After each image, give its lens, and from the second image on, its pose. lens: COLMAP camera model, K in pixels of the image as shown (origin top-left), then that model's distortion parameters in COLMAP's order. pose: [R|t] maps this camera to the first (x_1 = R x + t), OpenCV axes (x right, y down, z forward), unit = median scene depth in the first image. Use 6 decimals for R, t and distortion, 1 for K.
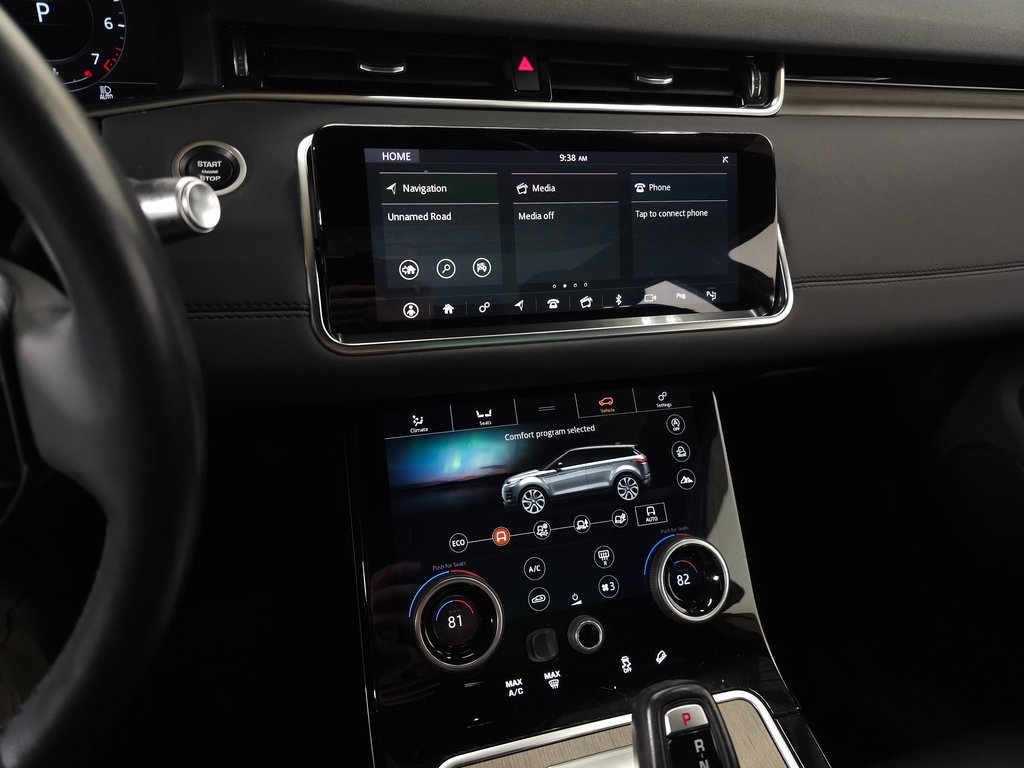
lens RADIAL K [[681.5, 0, 515.7], [0, 681.5, 359.4], [0, 0, 1]] dist [0.073157, -0.026564]
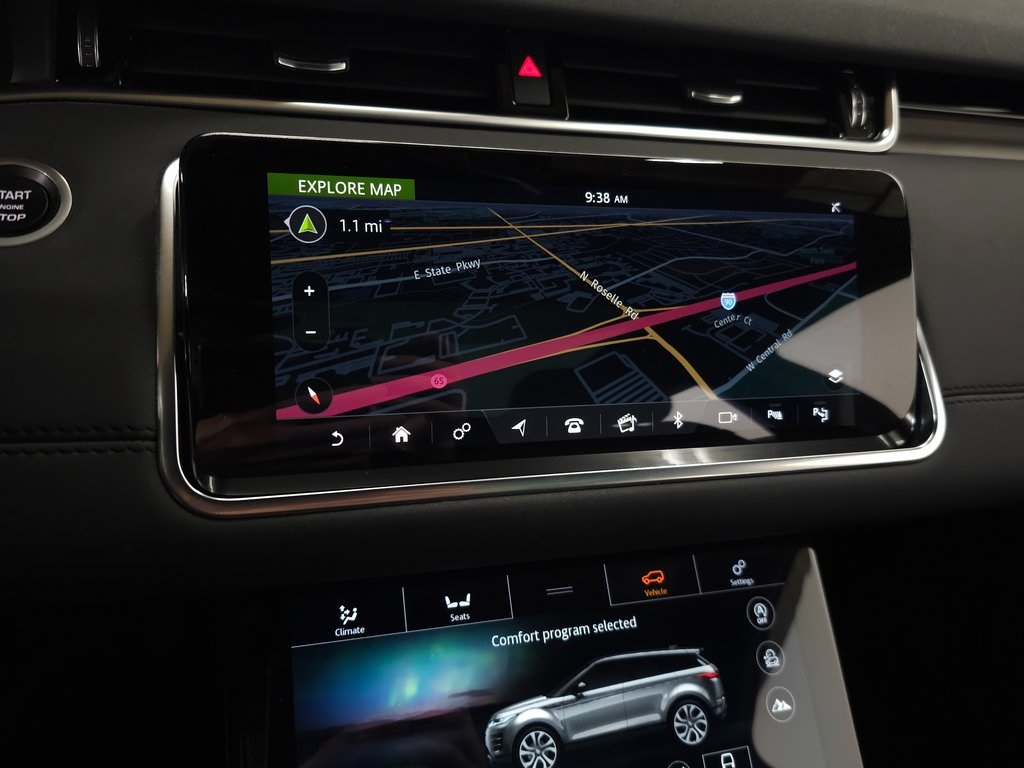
lens RADIAL K [[811.2, 0, 523.6], [0, 811.2, 369.3], [0, 0, 1]] dist [0.040747, -0.033521]
pose [[0.999534, 0.011390, 0.028318, -0.010836], [-0.008037, 0.993235, -0.115841, -0.043398], [-0.029446, 0.115560, 0.992864, 0.247680]]
